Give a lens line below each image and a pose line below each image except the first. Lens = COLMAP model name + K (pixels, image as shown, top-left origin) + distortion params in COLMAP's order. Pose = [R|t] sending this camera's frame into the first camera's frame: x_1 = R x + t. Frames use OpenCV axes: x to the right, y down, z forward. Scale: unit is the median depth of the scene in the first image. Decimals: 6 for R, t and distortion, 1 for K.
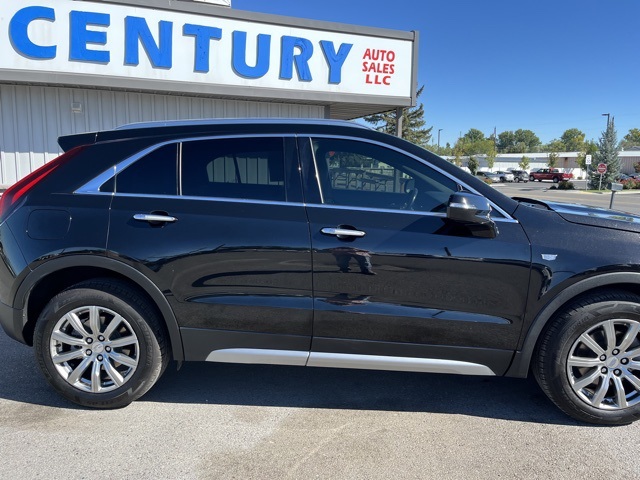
lens RADIAL K [[490.1, 0, 327.7], [0, 490.1, 238.8], [0, 0, 1]] dist [0.050571, -0.058117]
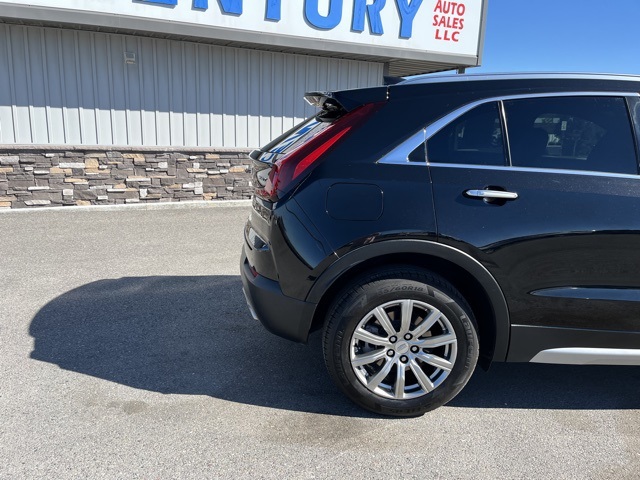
lens RADIAL K [[490.1, 0, 316.6], [0, 490.1, 241.5], [0, 0, 1]] dist [0.050571, -0.058117]
pose [[0.996787, -0.001775, 0.080075, -0.669581], [-0.004620, 0.996815, 0.079610, -0.026187], [-0.079961, -0.079724, 0.993605, 0.189563]]
